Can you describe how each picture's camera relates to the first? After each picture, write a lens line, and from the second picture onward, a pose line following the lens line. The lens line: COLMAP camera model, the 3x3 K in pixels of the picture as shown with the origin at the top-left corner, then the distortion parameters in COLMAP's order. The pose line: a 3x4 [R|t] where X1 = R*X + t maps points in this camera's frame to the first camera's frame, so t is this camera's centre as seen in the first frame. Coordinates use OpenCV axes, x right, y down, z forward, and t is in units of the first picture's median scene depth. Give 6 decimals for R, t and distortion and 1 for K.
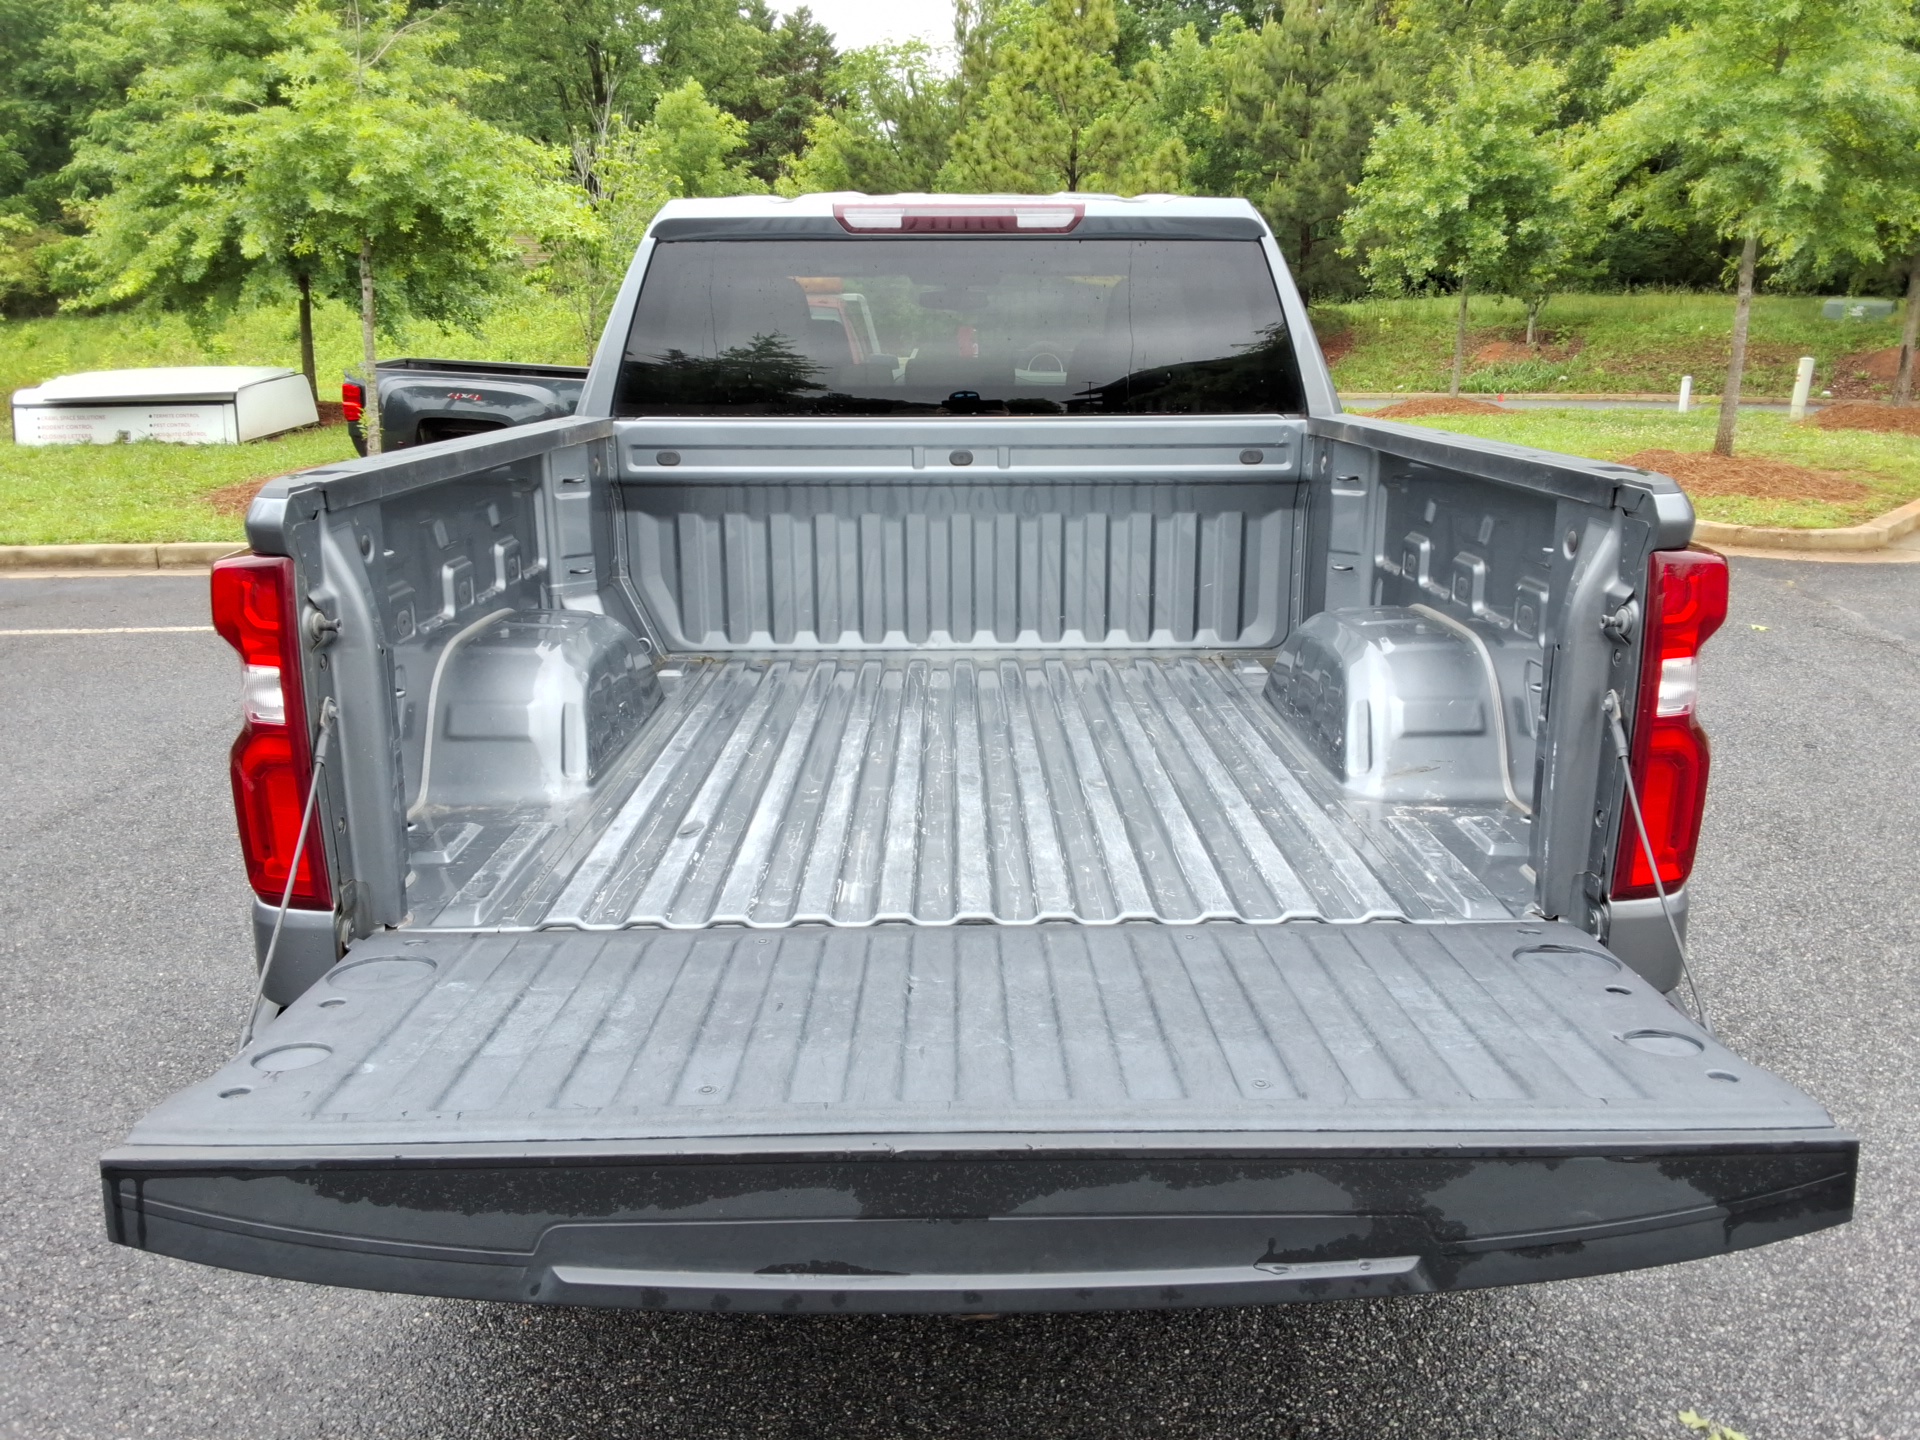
lens RADIAL K [[1537.4, 0, 980.7], [0, 1537.4, 714.1], [0, 0, 1]] dist [0.109526, -0.159290]
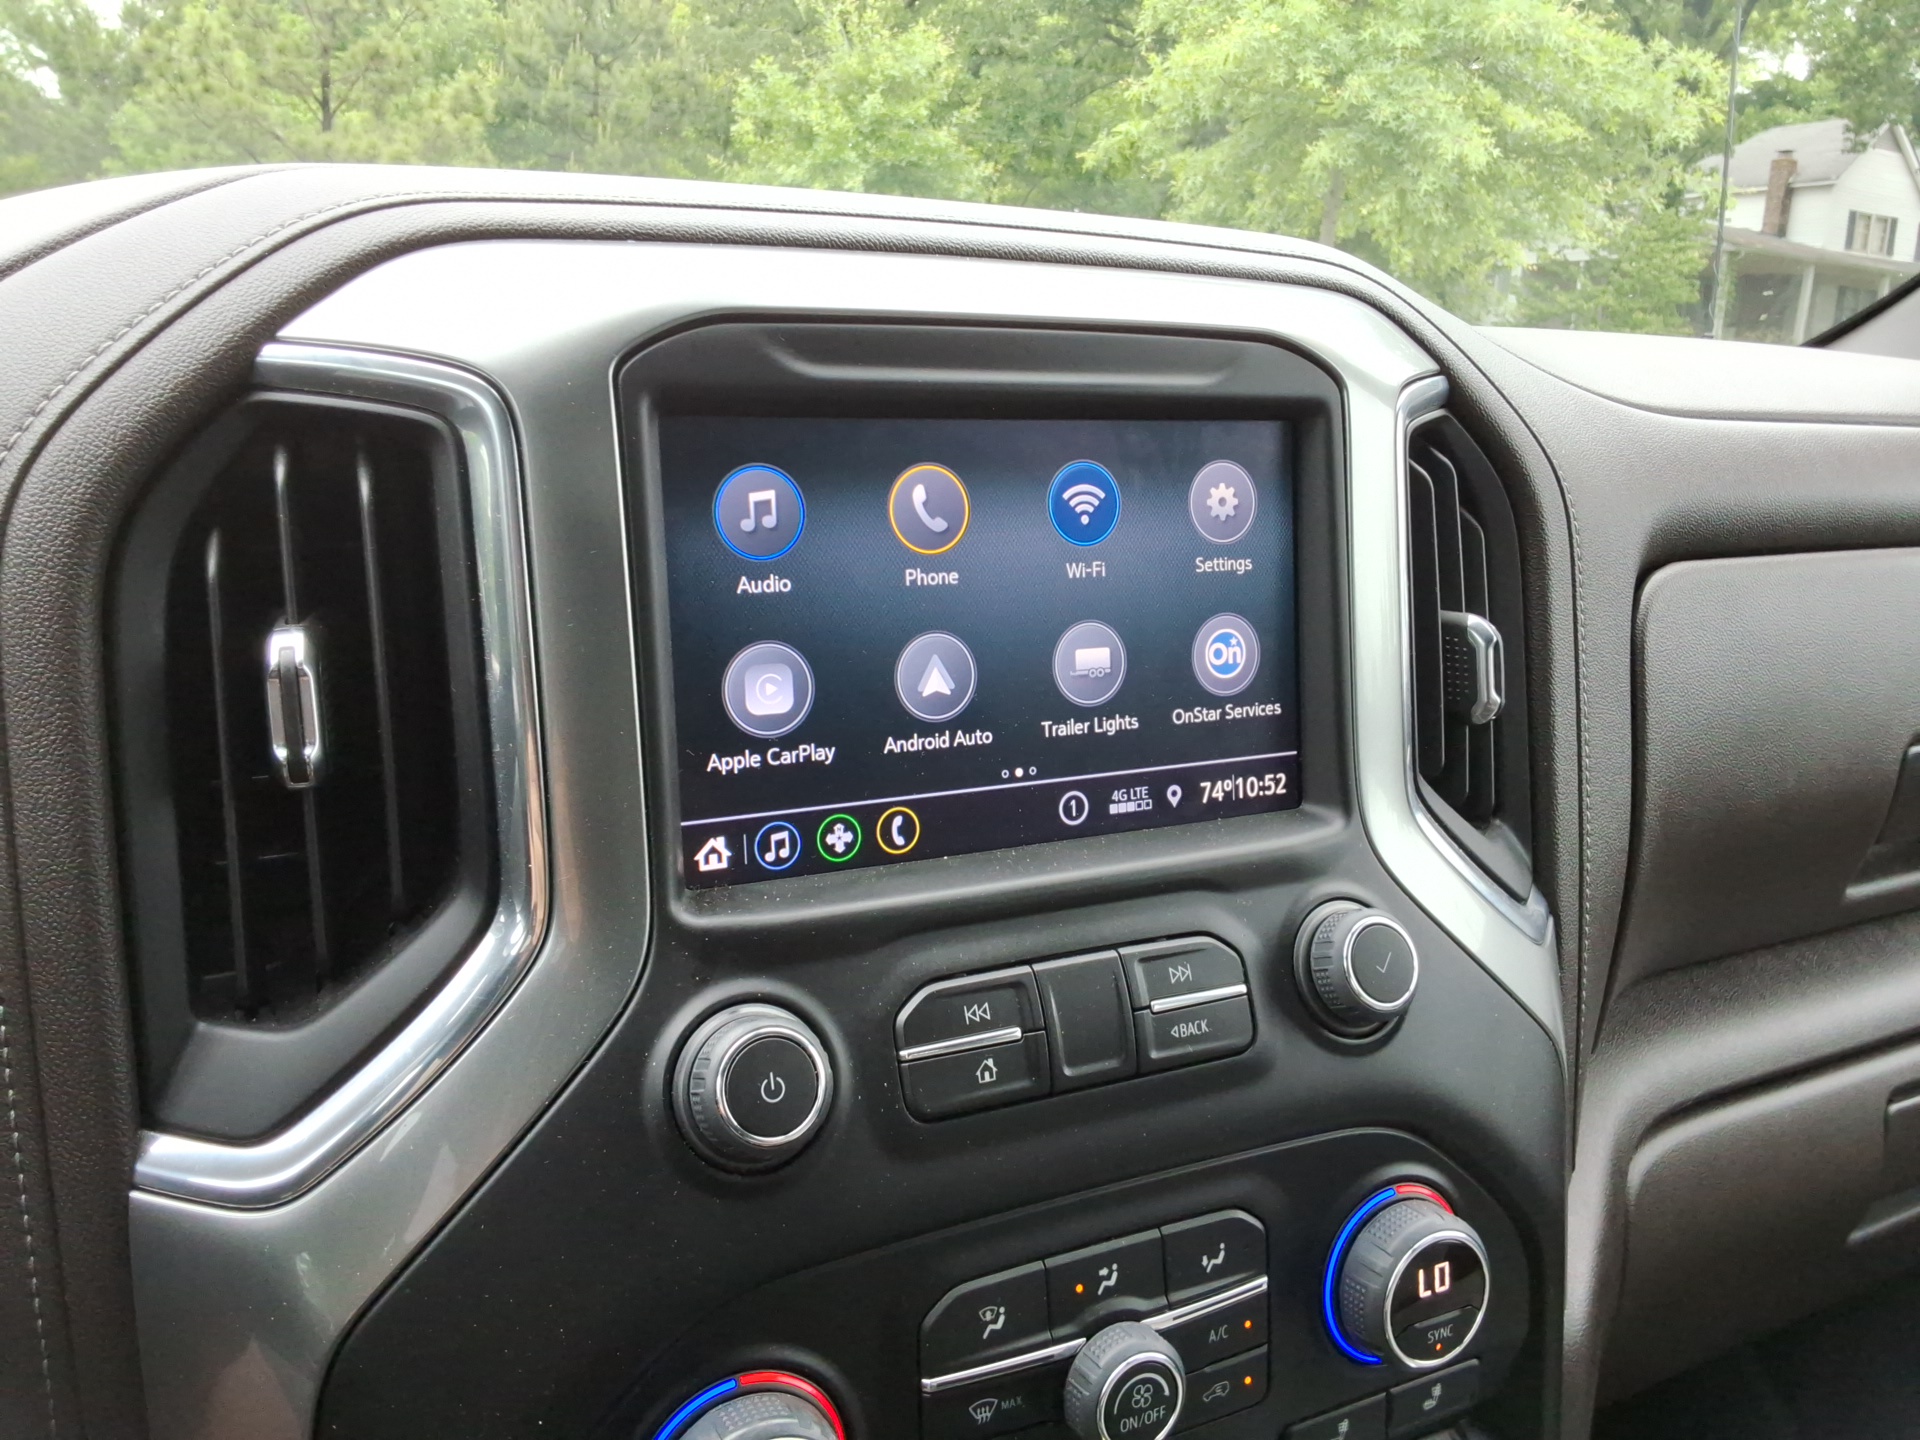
lens RADIAL K [[1576.6, 0, 990.3], [0, 1576.6, 686.3], [0, 0, 1]] dist [0.099867, -0.173341]
pose [[0.894491, -0.059421, 0.443120, -0.011545], [0.073841, 0.997152, -0.015342, -0.056096], [-0.440947, 0.046444, 0.896331, 0.262742]]
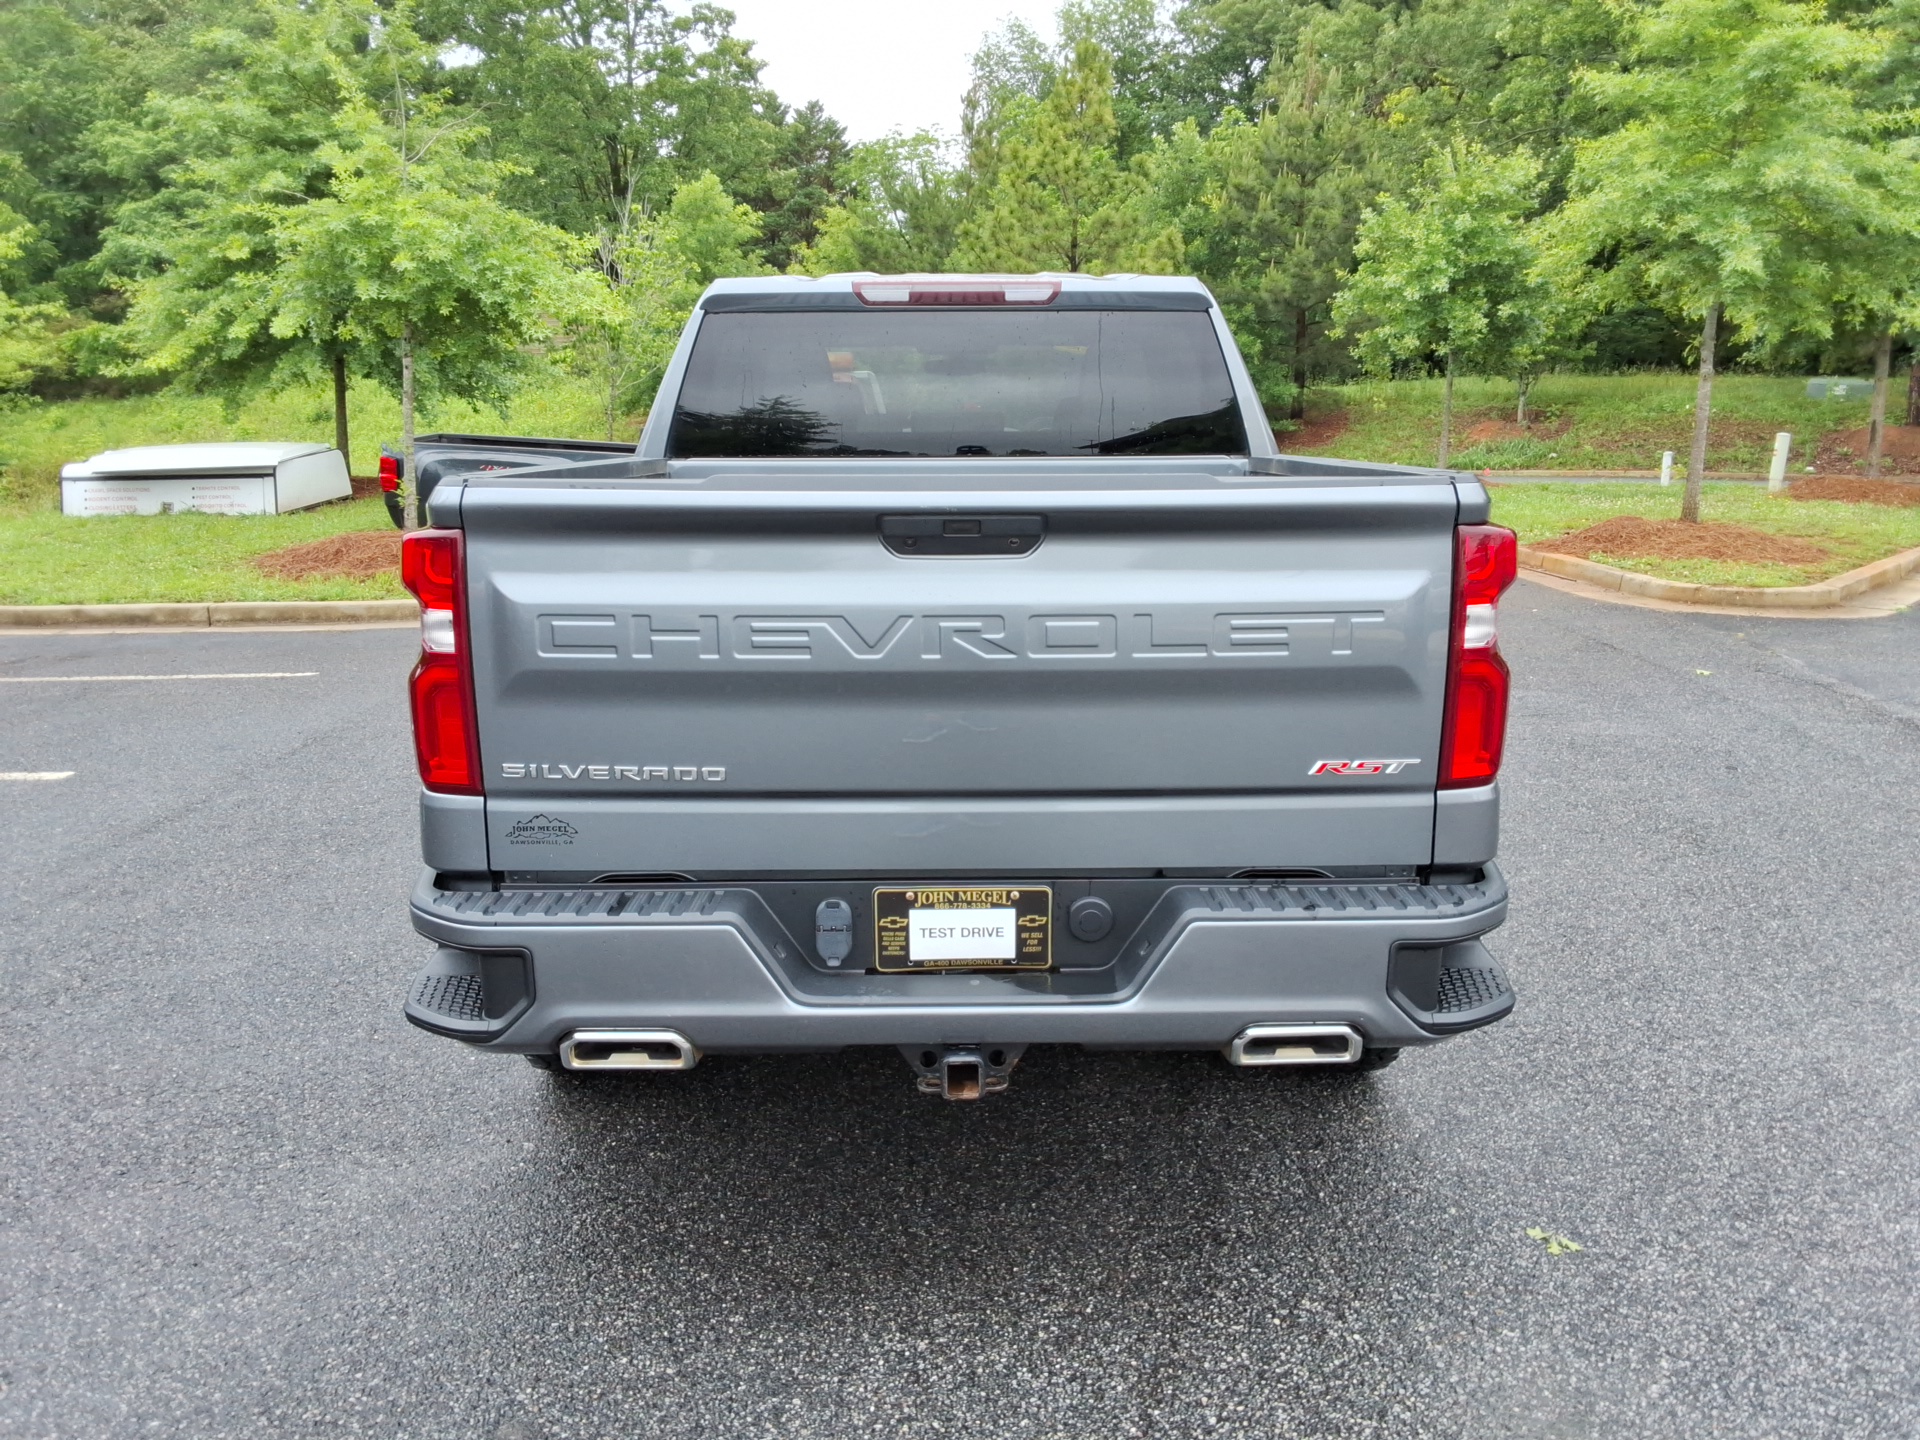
lens RADIAL K [[1538.1, 0, 970.6], [0, 1538.1, 718.4], [0, 0, 1]] dist [0.108343, -0.143700]
pose [[0.999942, 0.001590, -0.010689, 0.002079], [-0.002103, 0.998837, -0.048179, 0.013918], [0.010600, 0.048199, 0.998782, -0.037660]]
